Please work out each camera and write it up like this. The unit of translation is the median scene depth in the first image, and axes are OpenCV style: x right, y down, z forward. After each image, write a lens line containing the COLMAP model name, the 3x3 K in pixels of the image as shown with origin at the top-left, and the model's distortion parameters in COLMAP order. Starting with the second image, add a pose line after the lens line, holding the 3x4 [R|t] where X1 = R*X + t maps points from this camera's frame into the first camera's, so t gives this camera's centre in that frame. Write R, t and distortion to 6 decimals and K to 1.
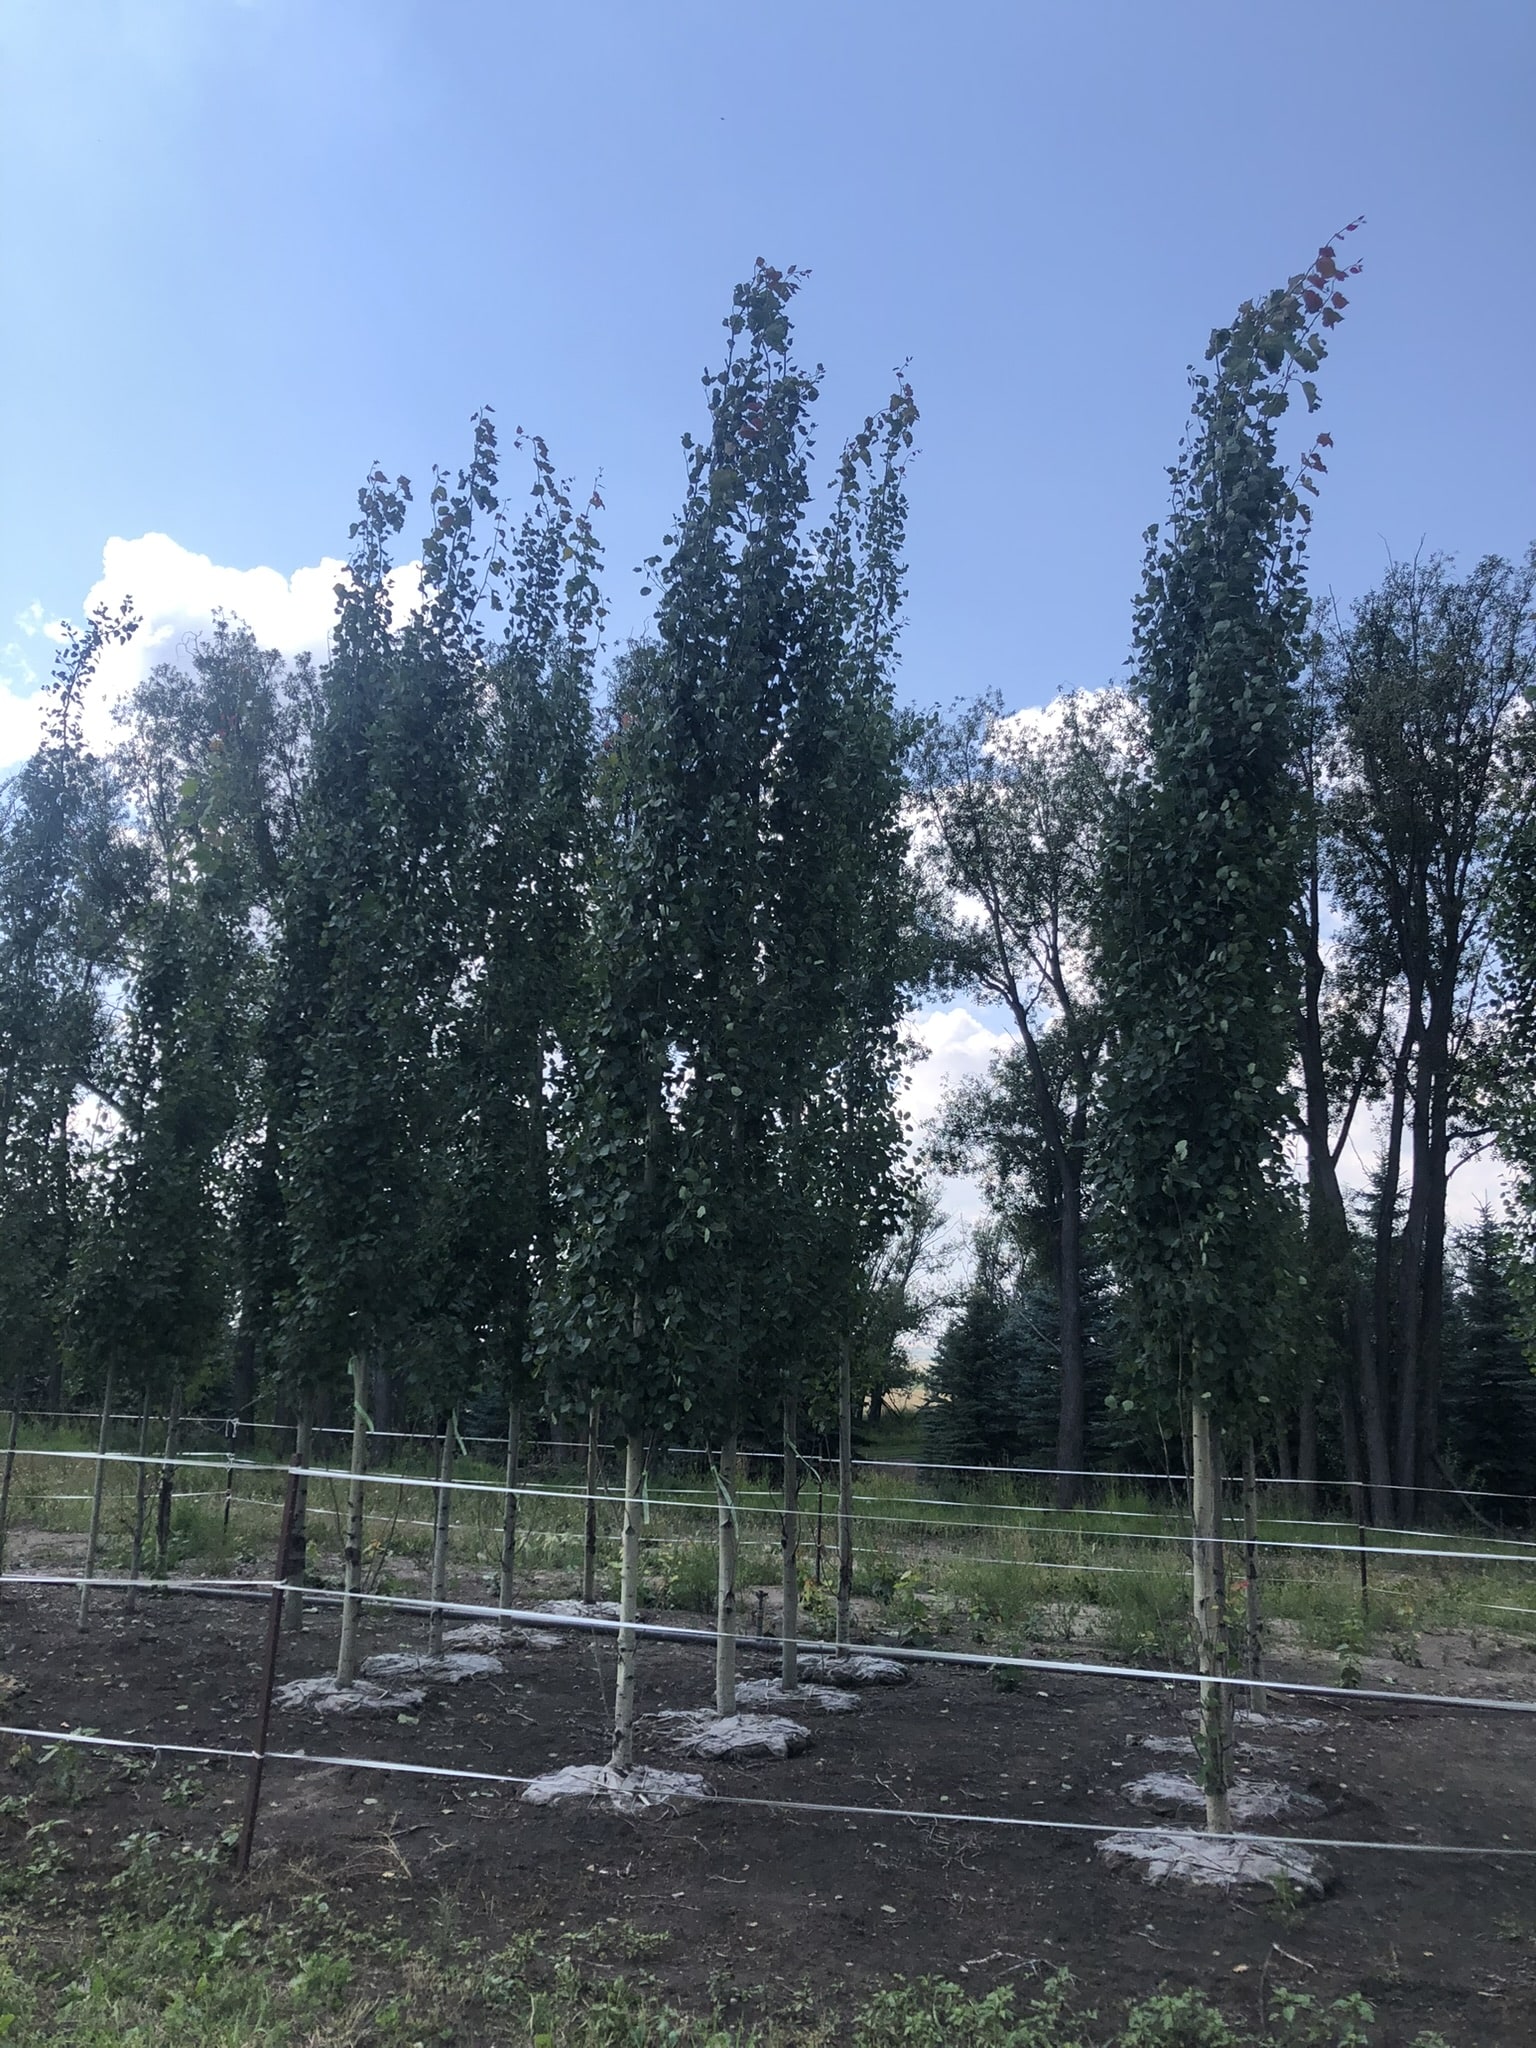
lens RADIAL K [[1655.1, 0, 767.0], [0, 1655.1, 1027.3], [0, 0, 1]] dist [0.027976, 0.005712]
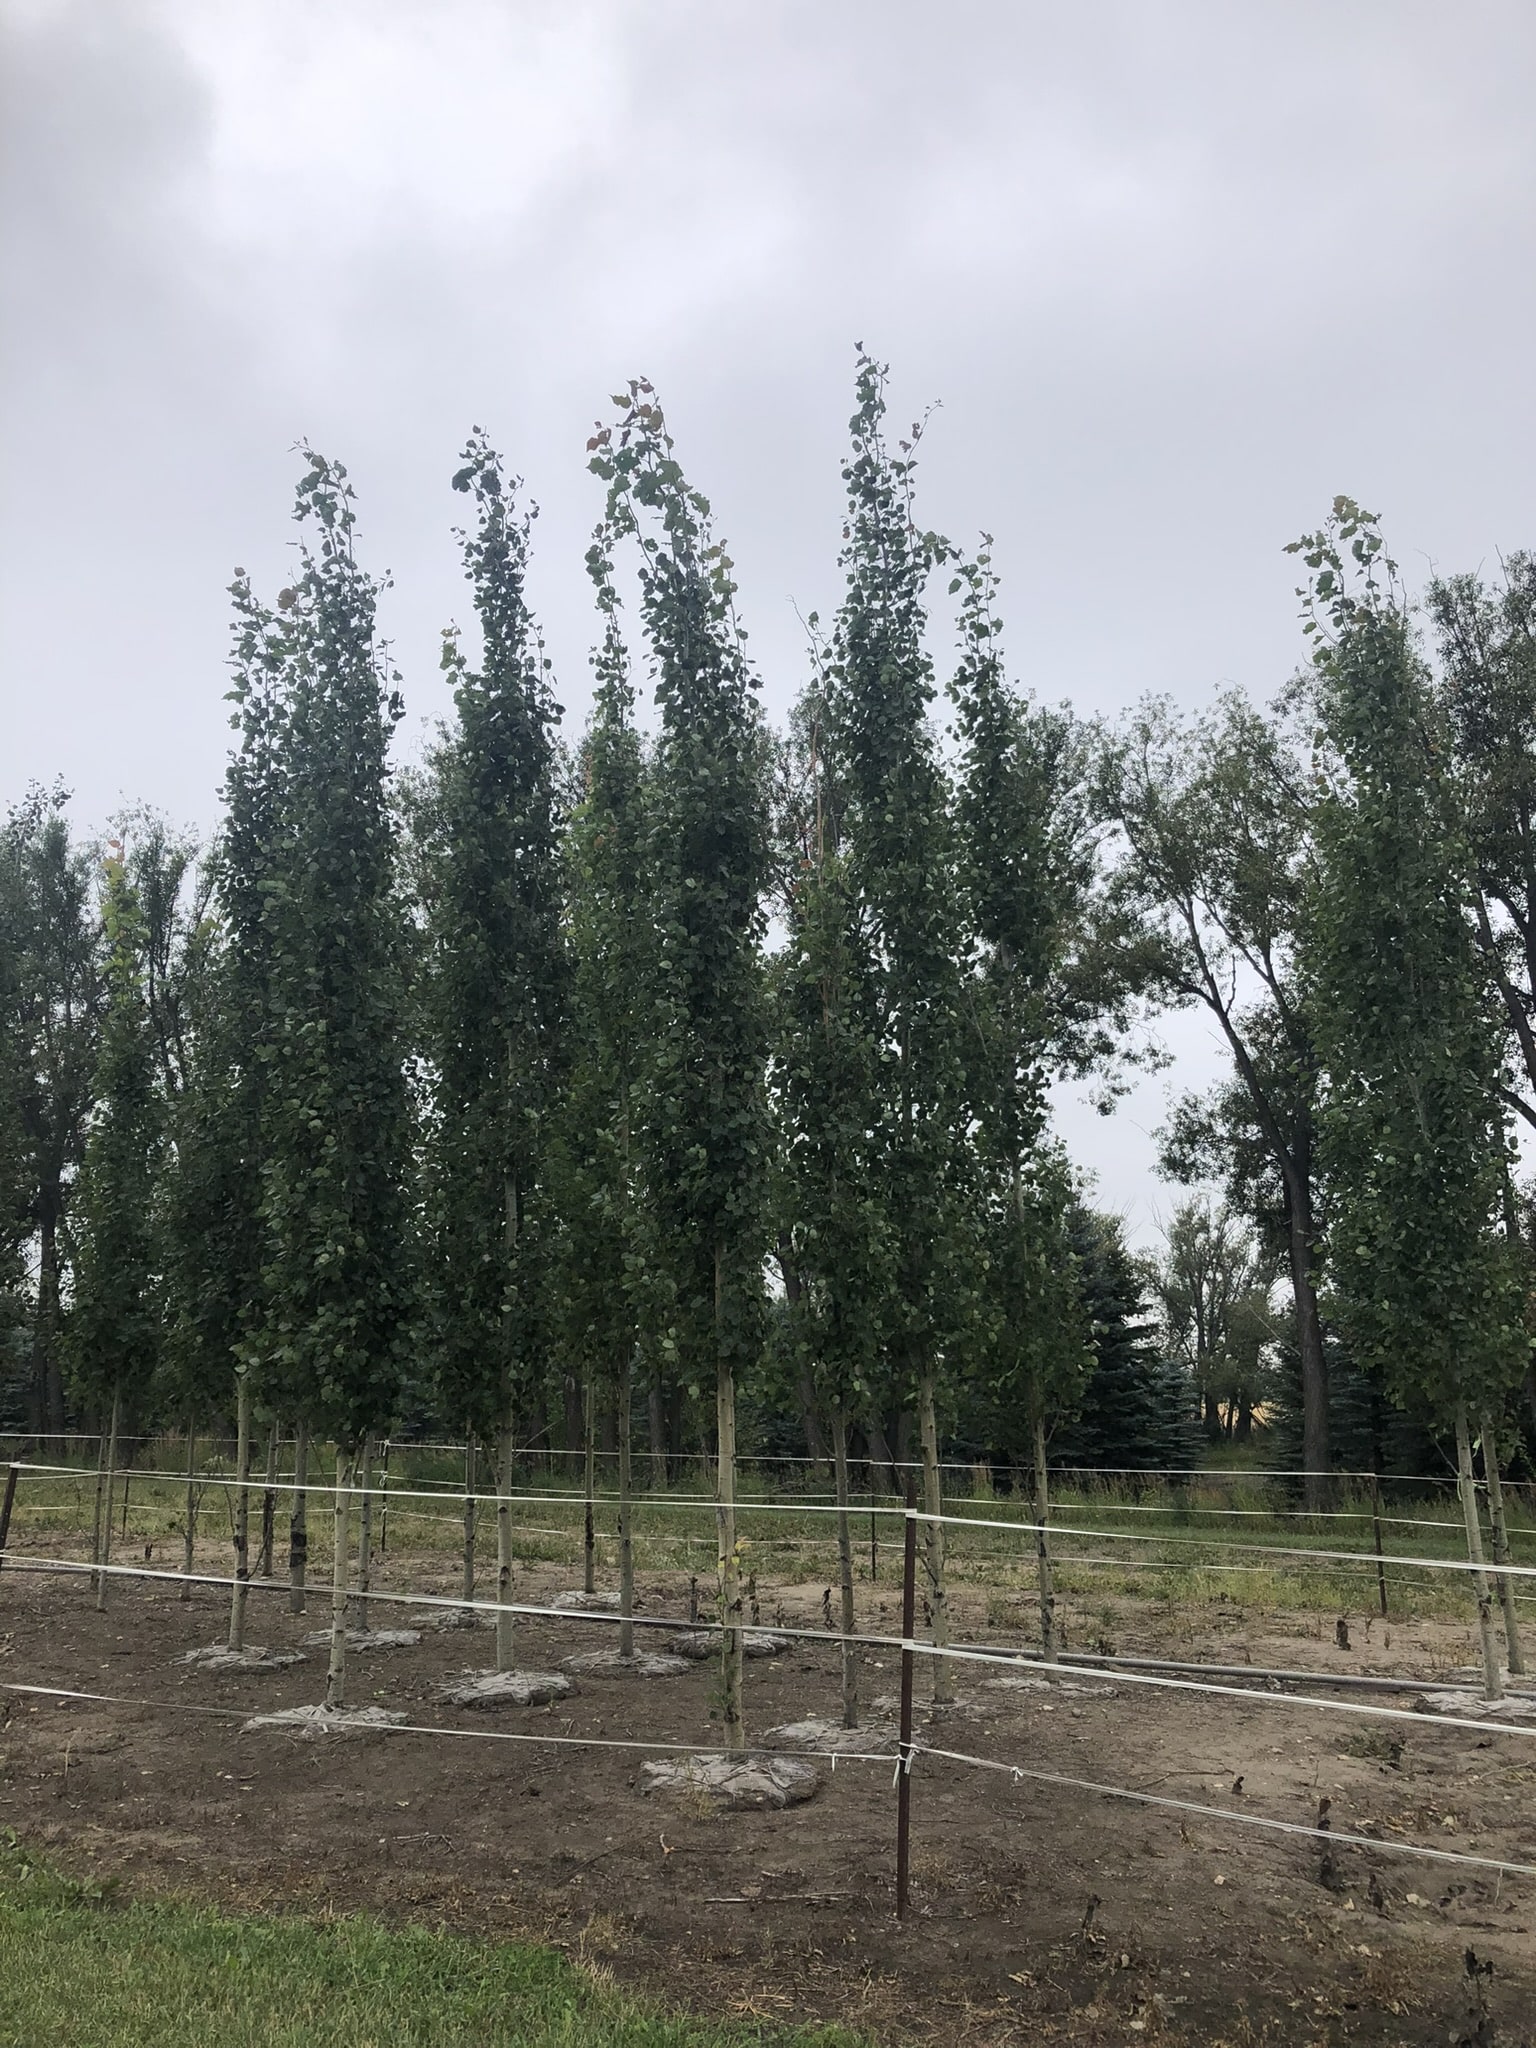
lens RADIAL K [[1655.1, 0, 767.0], [0, 1655.1, 1027.3], [0, 0, 1]] dist [0.027976, 0.005712]
pose [[0.973160, -0.079056, -0.216123, 0.193071], [0.076216, 0.996860, -0.021458, -0.002298], [0.217141, 0.004410, 0.976130, -0.051299]]
